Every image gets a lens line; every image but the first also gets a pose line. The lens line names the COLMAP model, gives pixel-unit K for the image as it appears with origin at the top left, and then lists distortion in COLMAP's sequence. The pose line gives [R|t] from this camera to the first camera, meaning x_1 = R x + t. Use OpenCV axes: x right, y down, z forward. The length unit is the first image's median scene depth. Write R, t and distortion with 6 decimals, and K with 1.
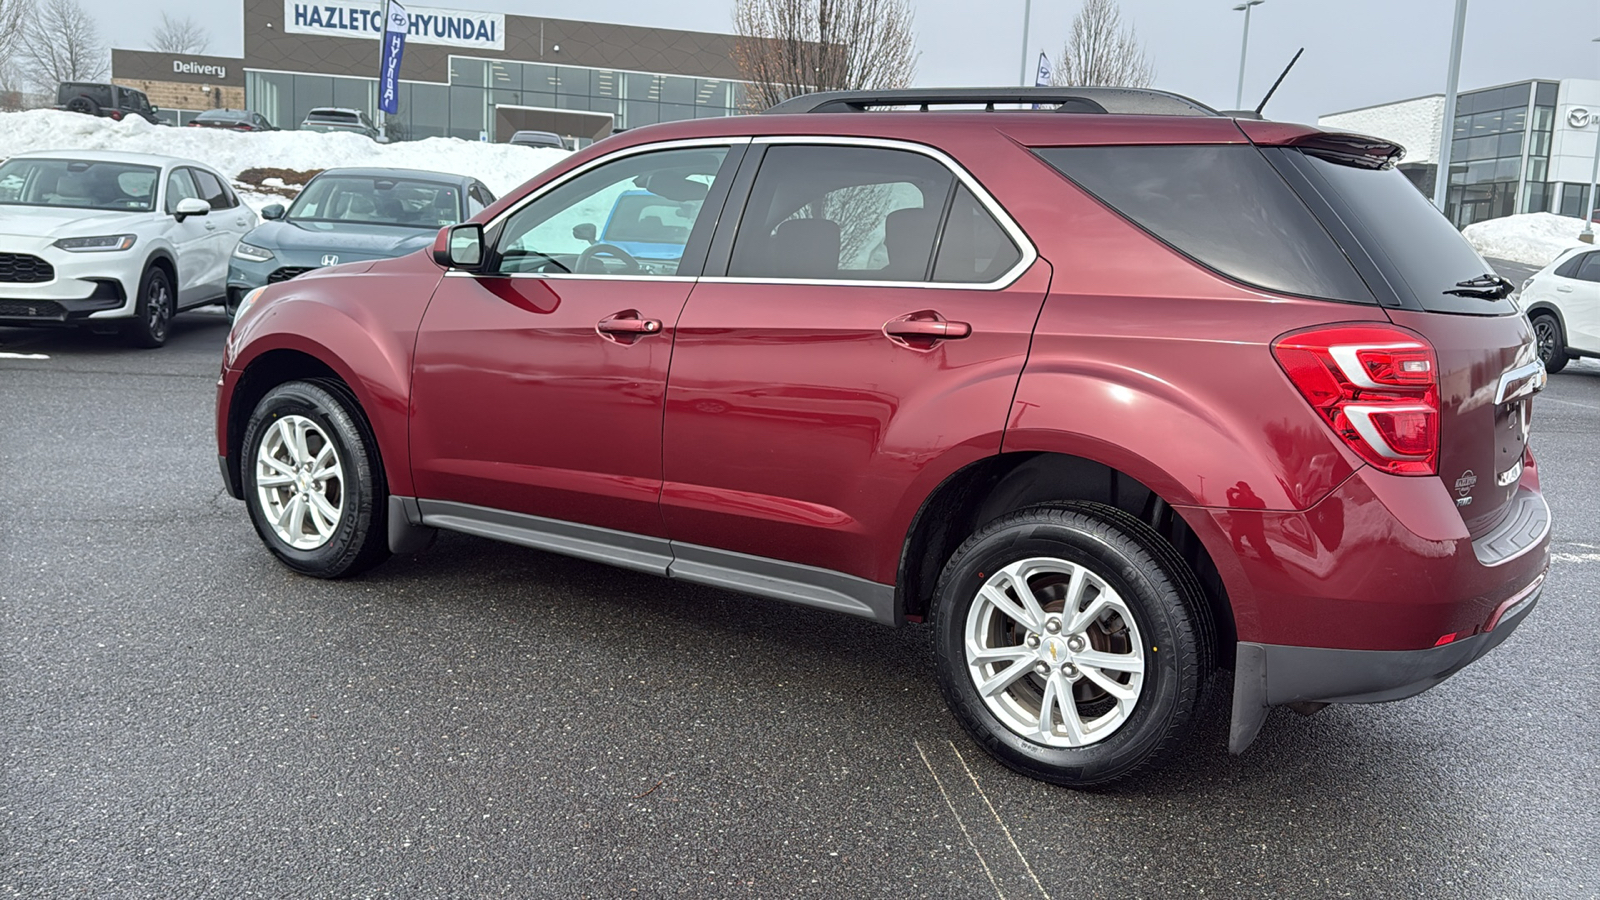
lens RADIAL K [[1360.7, 0, 838.0], [0, 1360.7, 460.1], [0, 0, 1]] dist [0.176181, -0.320177]
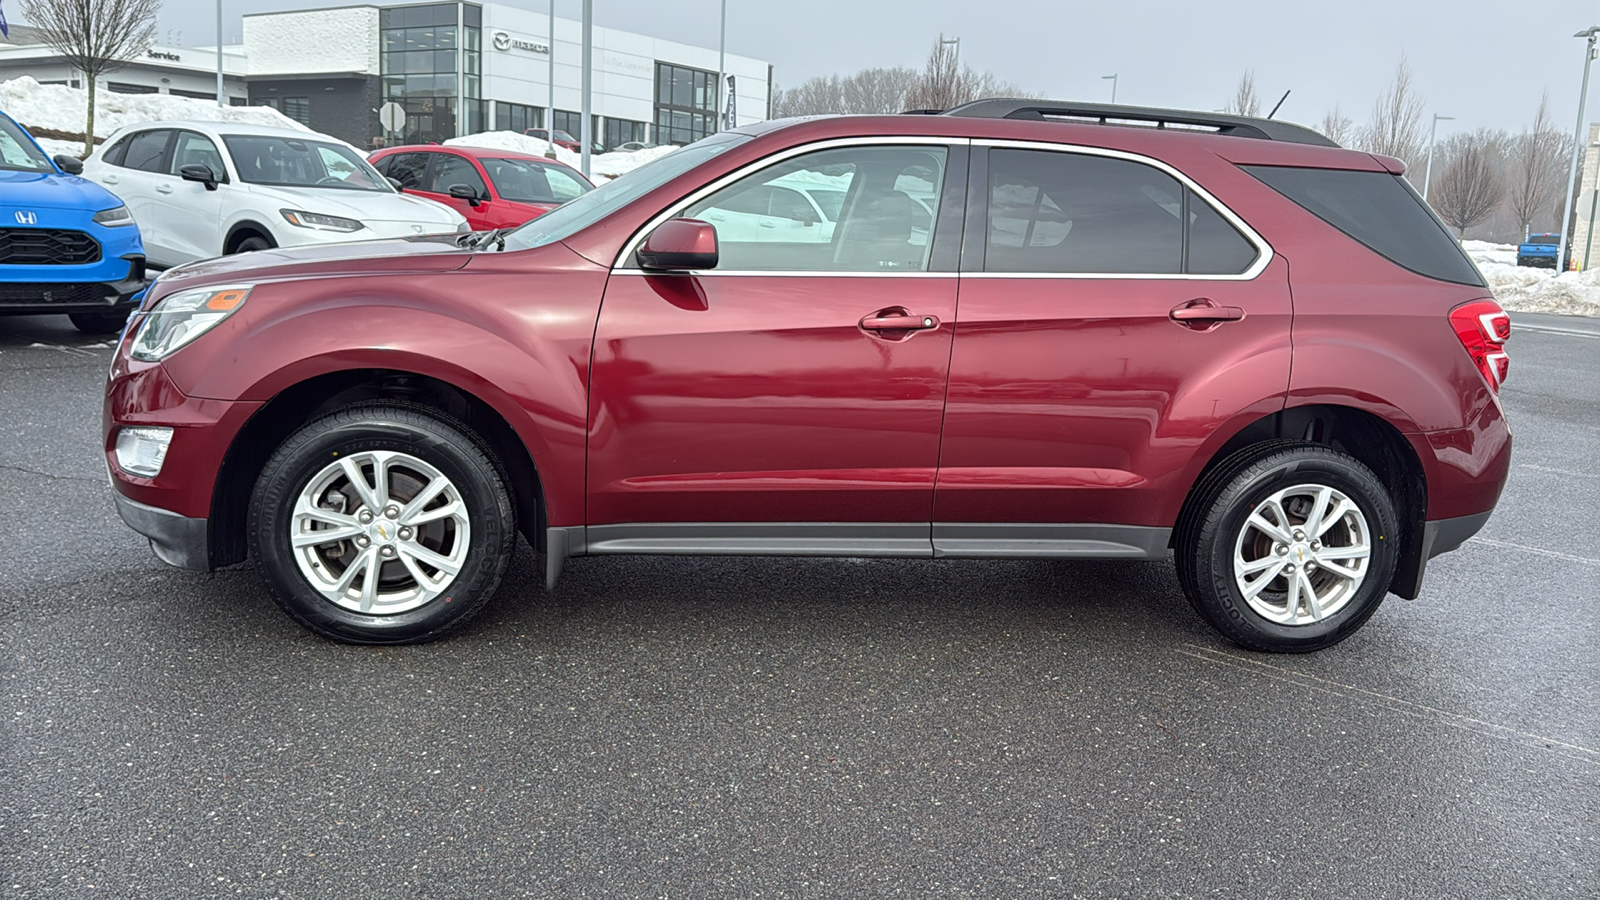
lens RADIAL K [[1360.7, 0, 838.0], [0, 1360.7, 460.1], [0, 0, 1]] dist [0.176181, -0.320177]
pose [[0.723658, -0.129670, 0.677867, -0.897879], [0.083261, 0.991420, 0.100765, -0.103476], [-0.685118, -0.016479, 0.728246, 0.286037]]
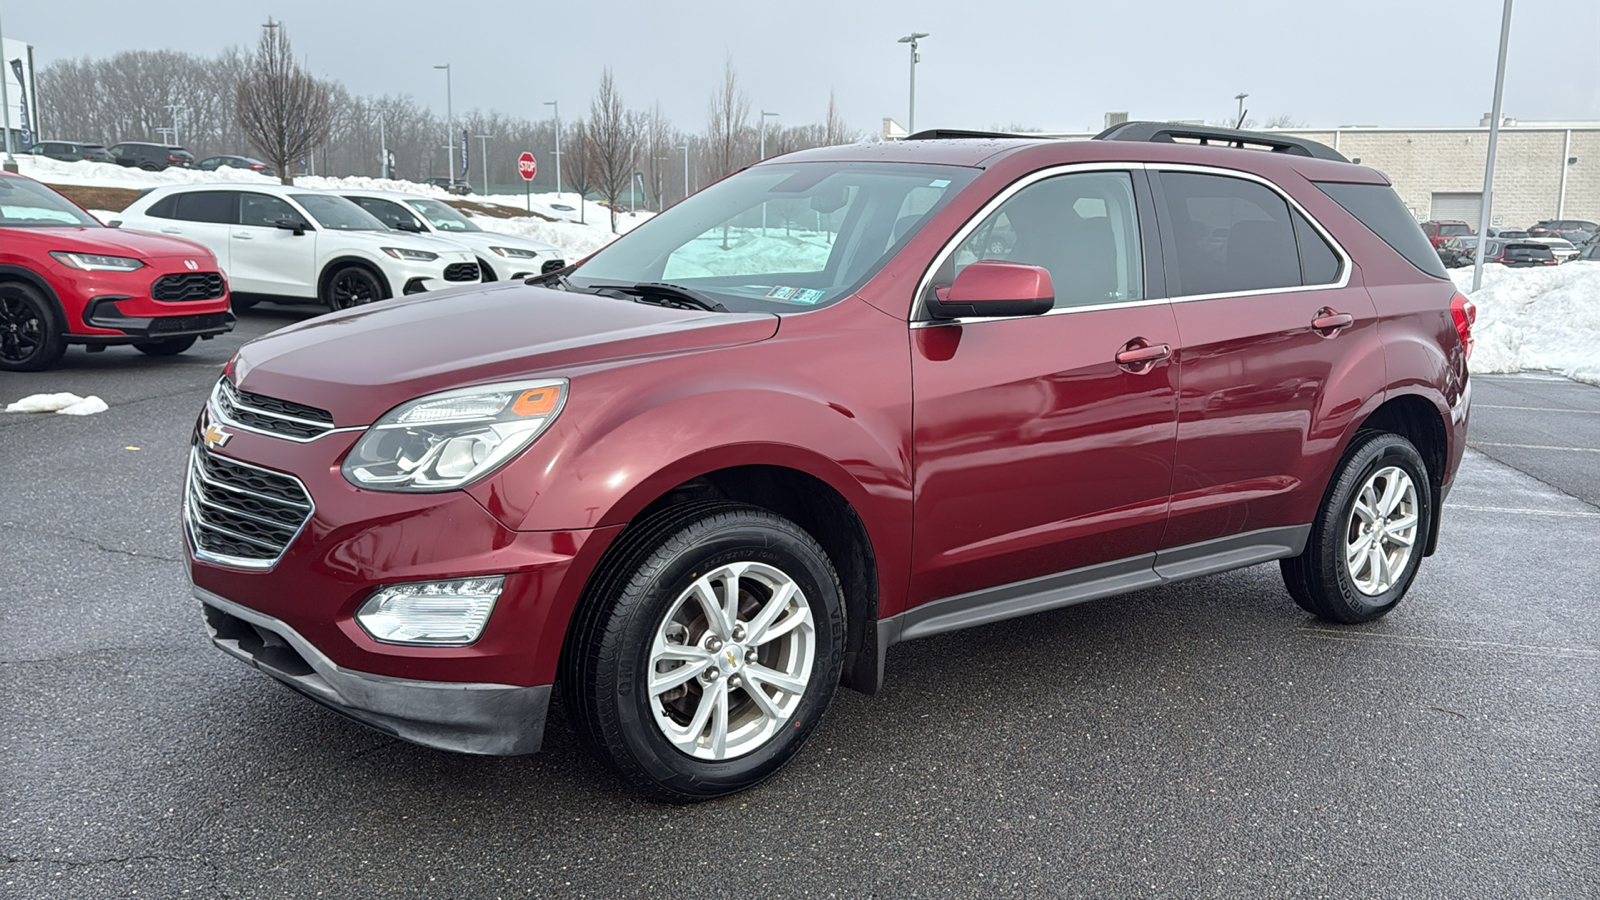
lens RADIAL K [[1360.7, 0, 838.0], [0, 1360.7, 460.1], [0, 0, 1]] dist [0.176181, -0.320177]
pose [[0.313914, -0.199221, 0.928315, -1.179744], [0.141218, 0.976660, 0.161843, -0.217606], [-0.938891, 0.080290, 0.334721, 0.885003]]
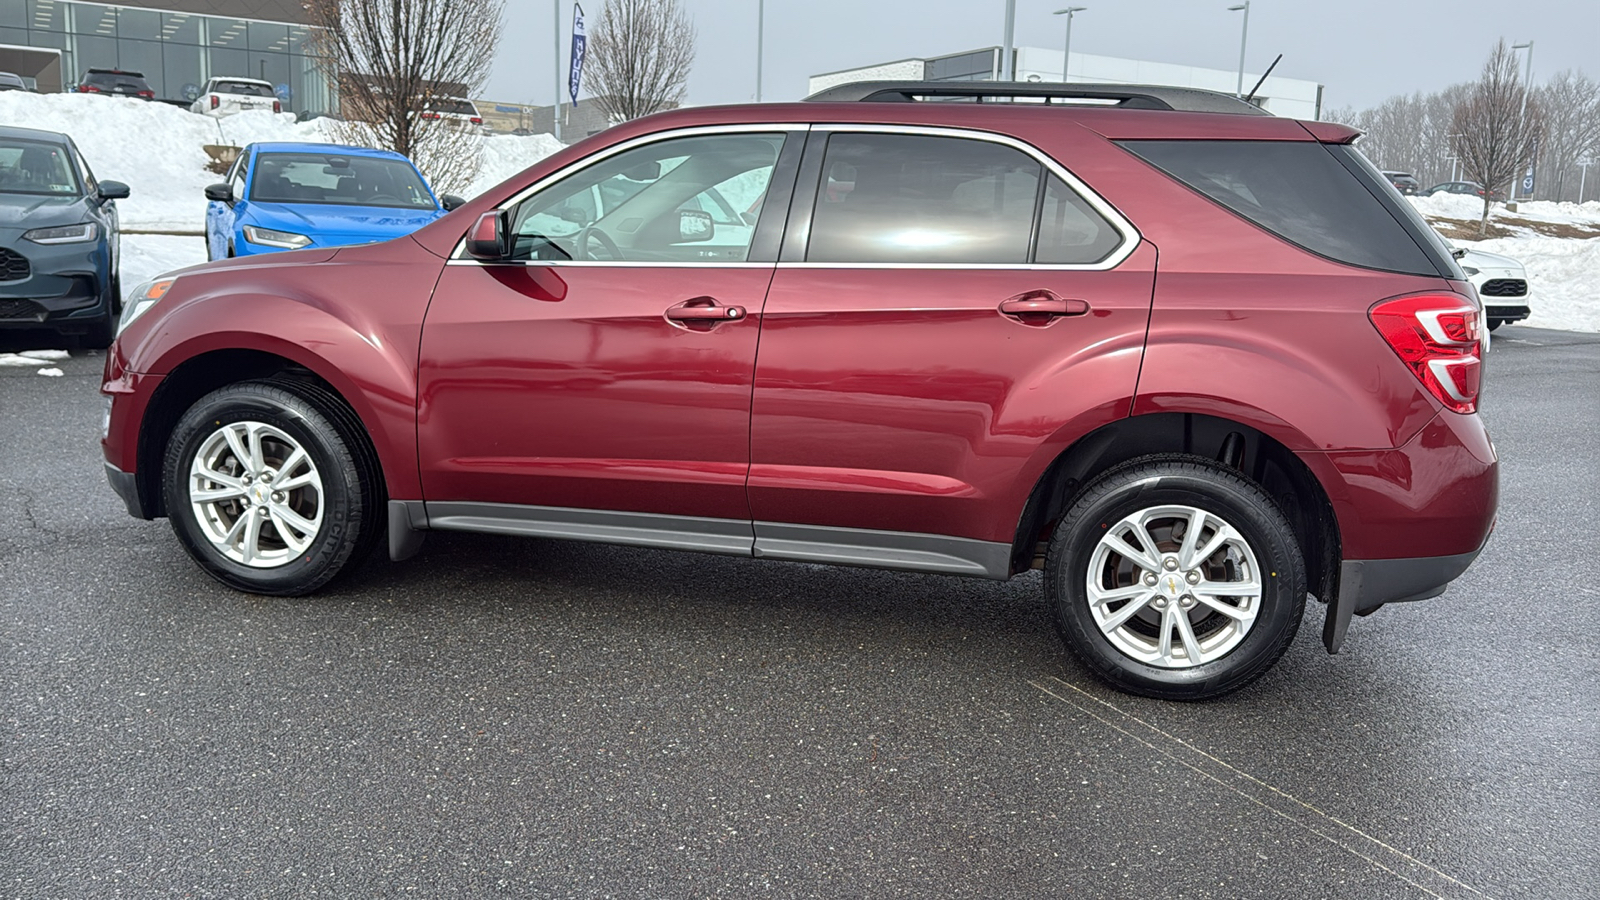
lens RADIAL K [[1365.8, 0, 826.6], [0, 1365.8, 474.5], [0, 0, 1]] dist [0.177470, -0.335223]
pose [[0.937283, -0.076830, 0.339996, -0.424096], [0.061917, 0.996592, 0.054513, -0.029154], [-0.343026, -0.030042, 0.938845, 0.015691]]
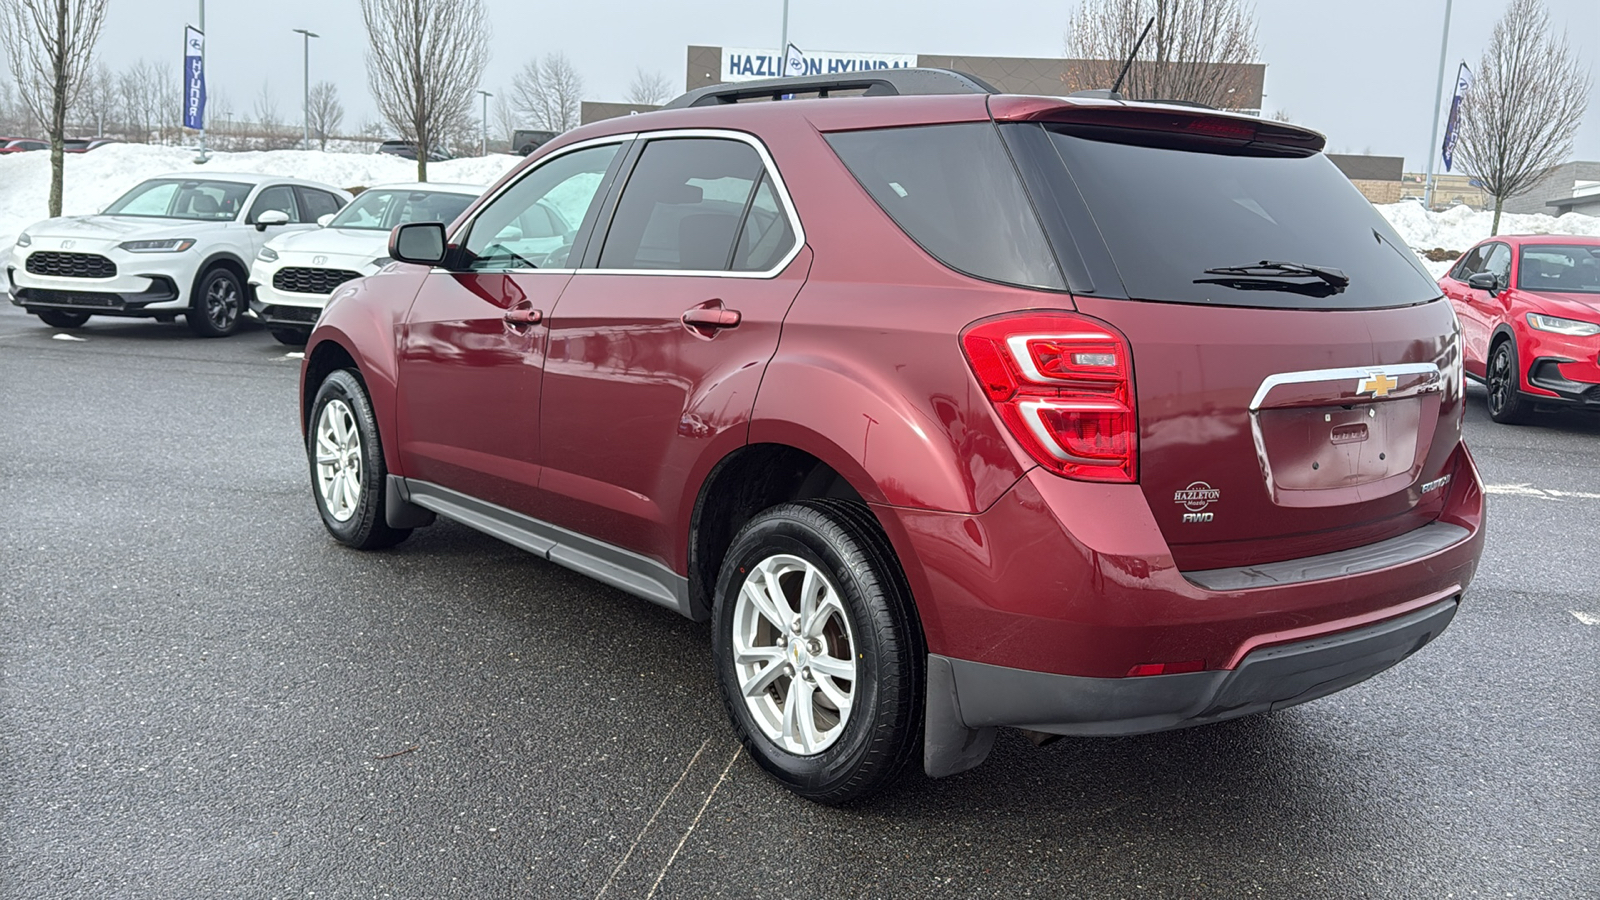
lens RADIAL K [[1366.4, 0, 800.0], [0, 1366.4, 450.0], [0, 0, 1]] dist [0.085333, -0.175815]
pose [[0.947593, 0.041185, -0.316816, 0.388699], [-0.050006, 0.998553, -0.019761, 0.013787], [0.315544, 0.034568, 0.948281, 0.074817]]
